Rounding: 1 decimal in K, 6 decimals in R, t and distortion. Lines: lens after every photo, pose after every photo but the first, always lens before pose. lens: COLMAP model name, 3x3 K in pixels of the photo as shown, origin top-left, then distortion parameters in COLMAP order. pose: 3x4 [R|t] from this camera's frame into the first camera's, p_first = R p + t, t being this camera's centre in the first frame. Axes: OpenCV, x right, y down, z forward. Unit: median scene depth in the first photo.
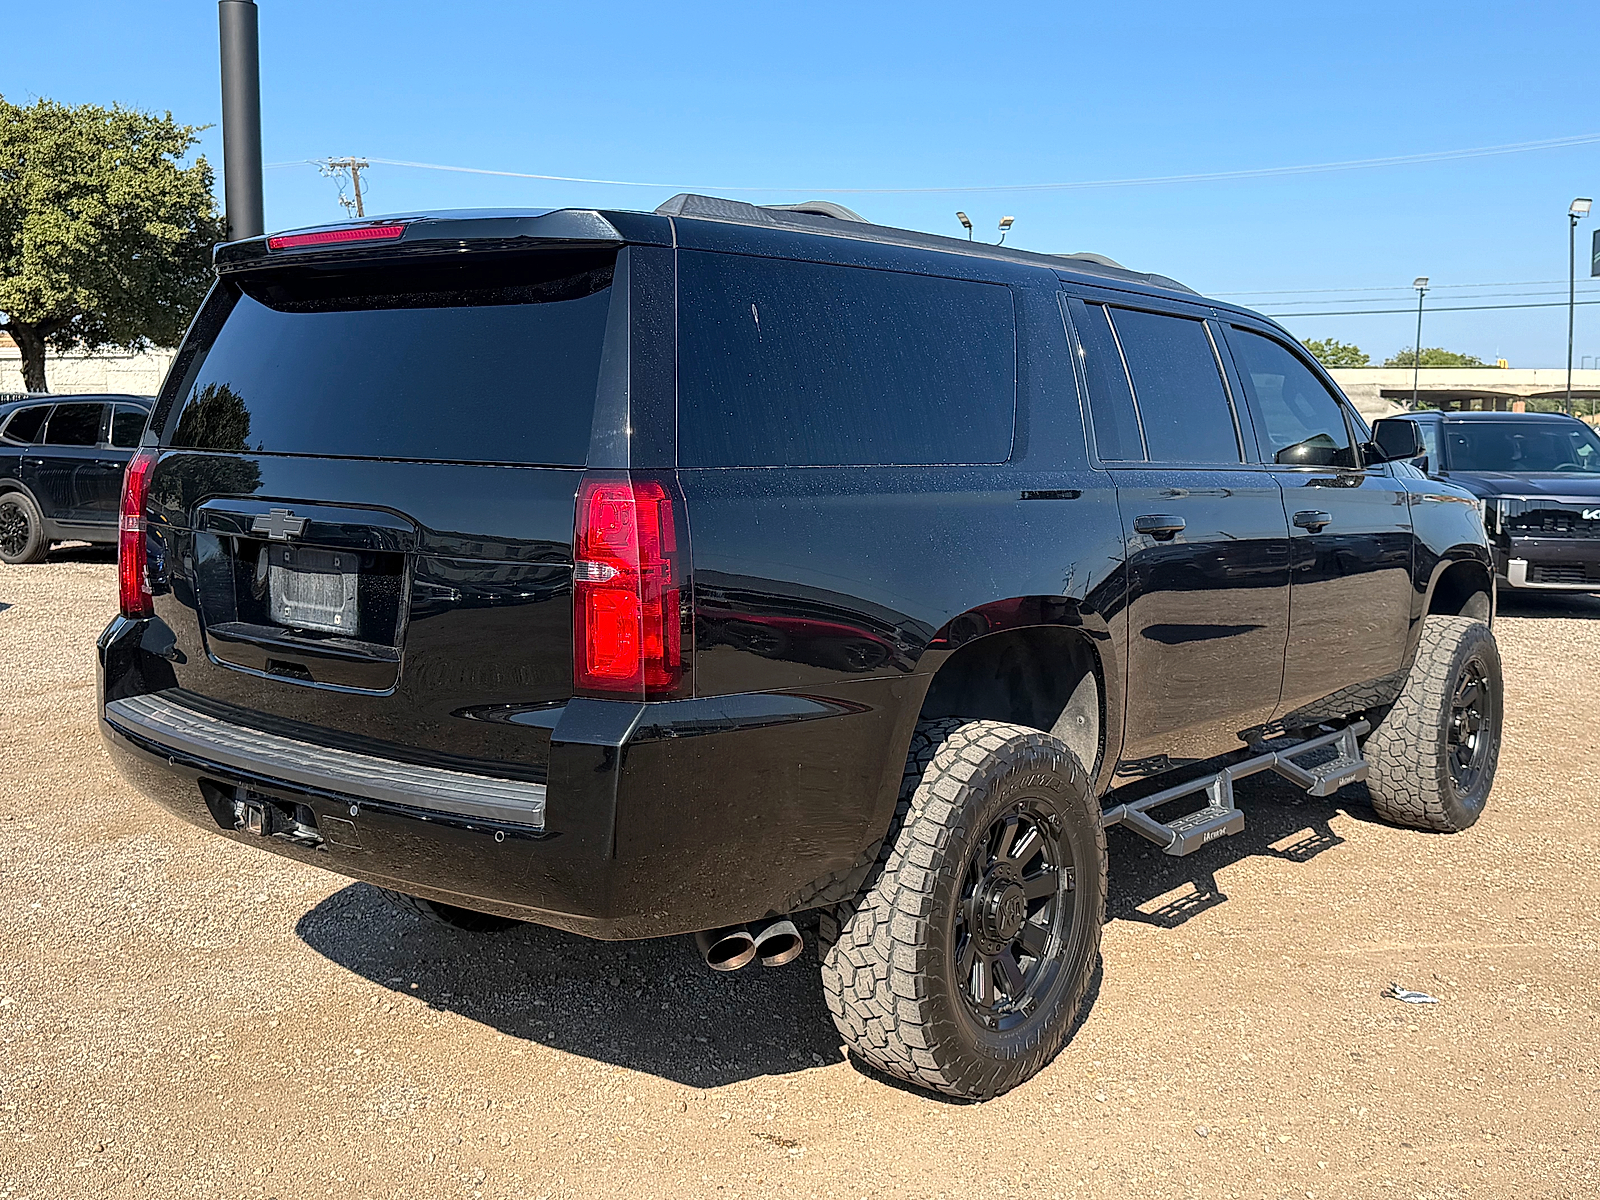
lens RADIAL K [[1565.8, 0, 800.0], [0, 1565.8, 600.0], [0, 0, 1]] dist [0.013063, 0.013037]
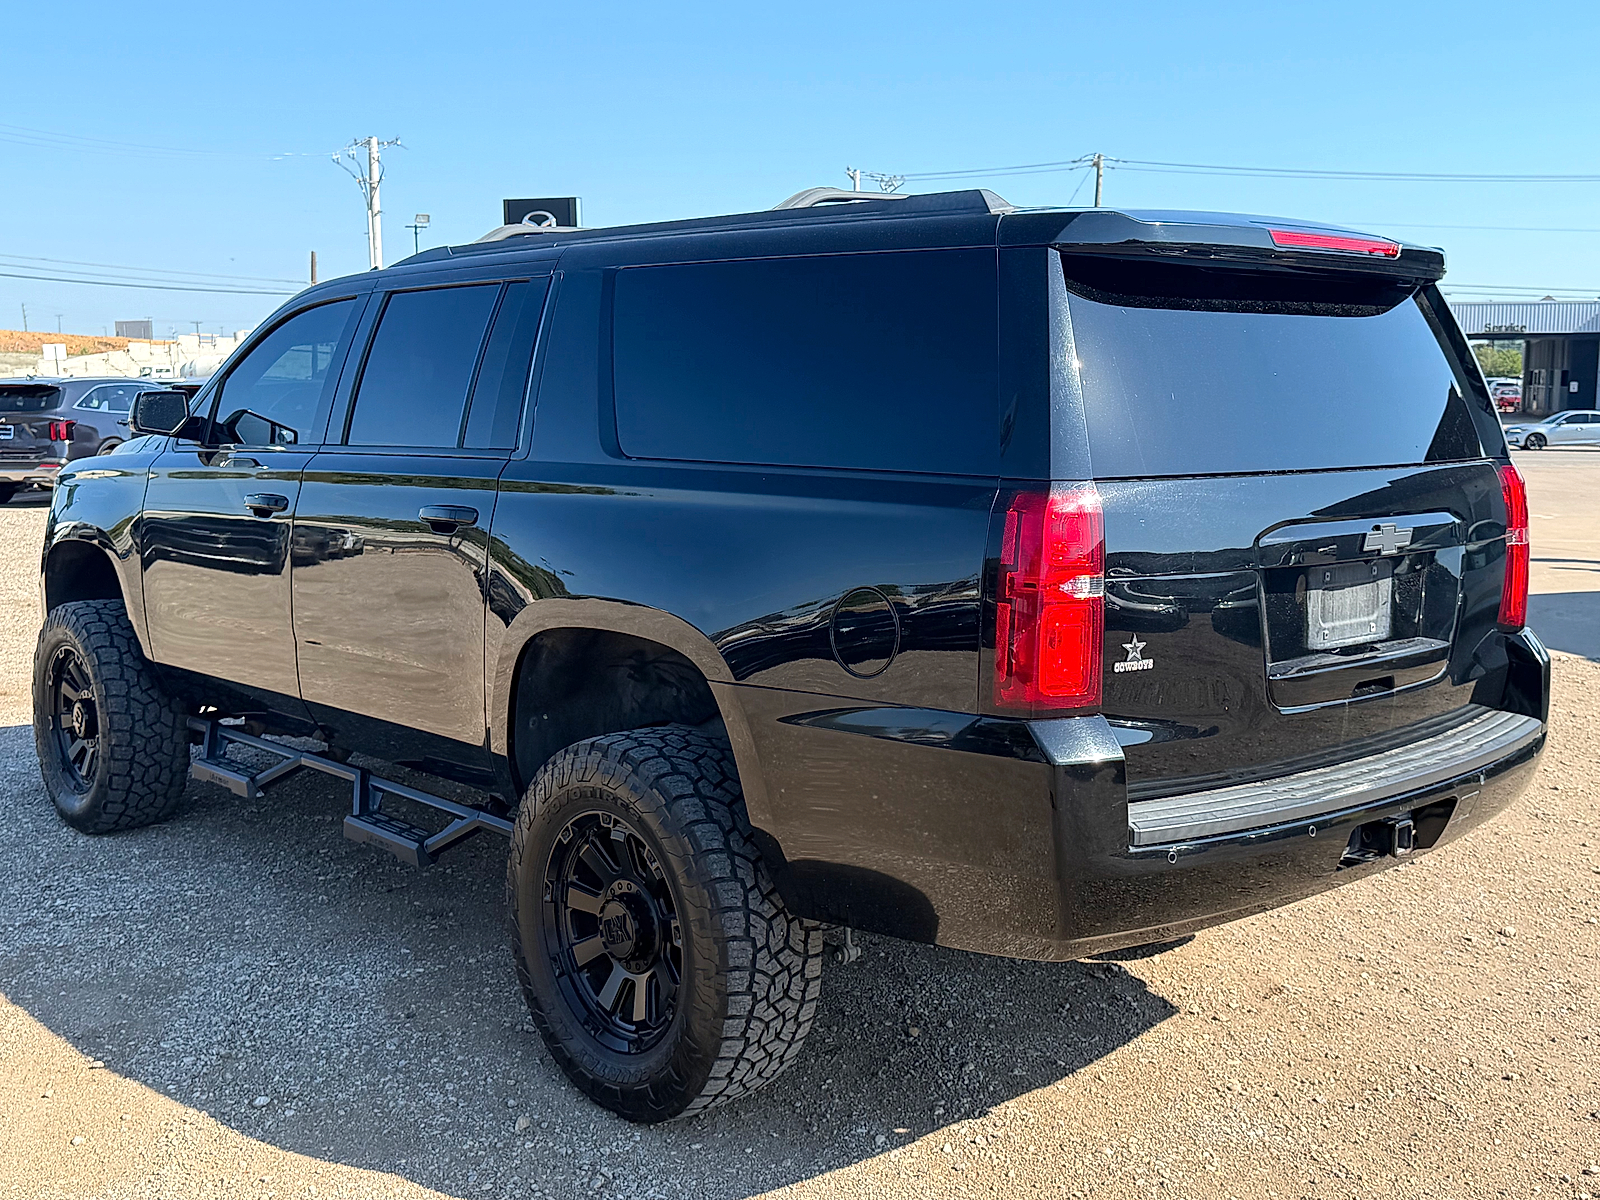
lens RADIAL K [[1705.2, 0, 800.0], [0, 1705.2, 600.0], [0, 0, 1]] dist [-0.031877, -0.011621]
pose [[0.151814, -0.134657, 0.979193, -1.952481], [0.103653, 0.987383, 0.119713, -0.239691], [-0.982959, 0.083322, 0.163857, 1.619464]]
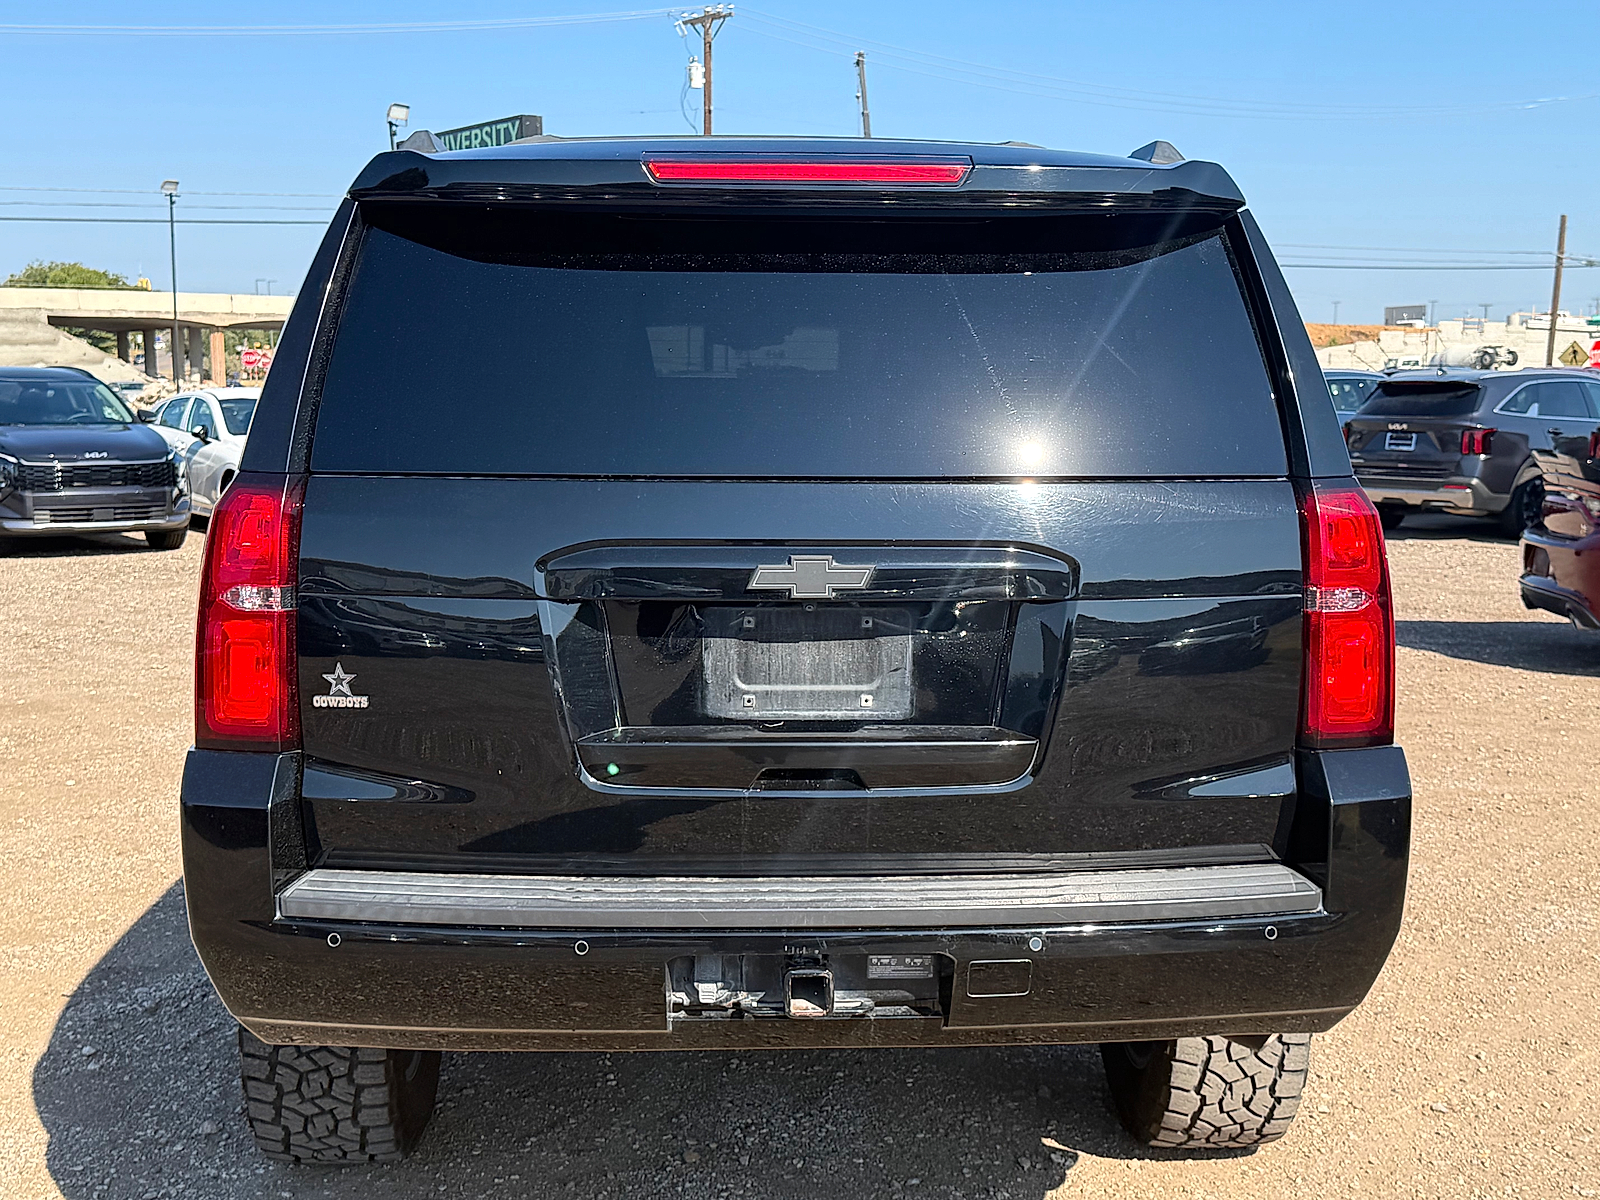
lens RADIAL K [[1975.5, 0, 796.5], [0, 1975.5, 653.5], [0, 0, 1]] dist [0.029691, 0.043711]
pose [[0.736429, -0.103859, 0.668495, -1.279011], [0.079508, 0.994585, 0.066933, -0.101015], [-0.671826, 0.003859, 0.740699, 0.465464]]
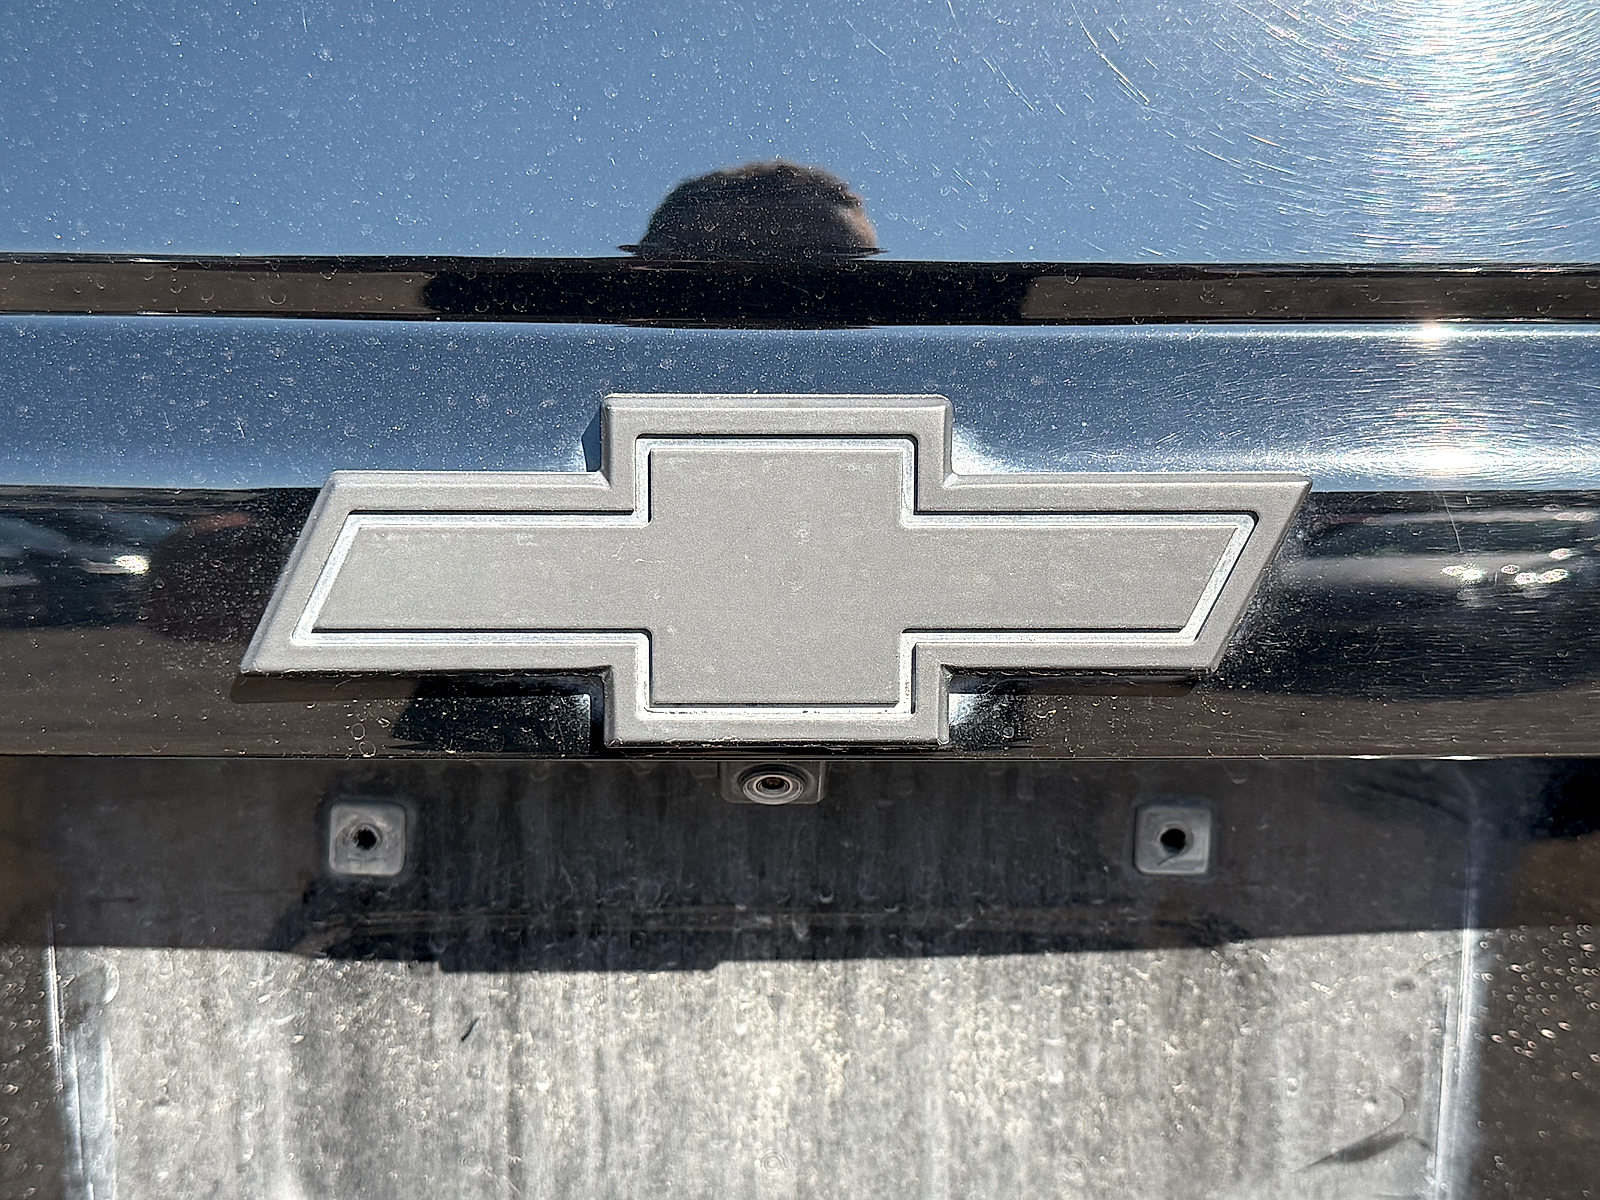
lens RADIAL K [[2264.2, 0, 800.0], [0, 2264.2, 600.0], [0, 0, 1]] dist [-0.005088, -0.049979]
pose [[0.747836, -0.146445, 0.647531, -0.563353], [0.079921, 0.988133, 0.131173, -0.085616], [-0.659056, -0.046345, 0.750665, 1.231586]]
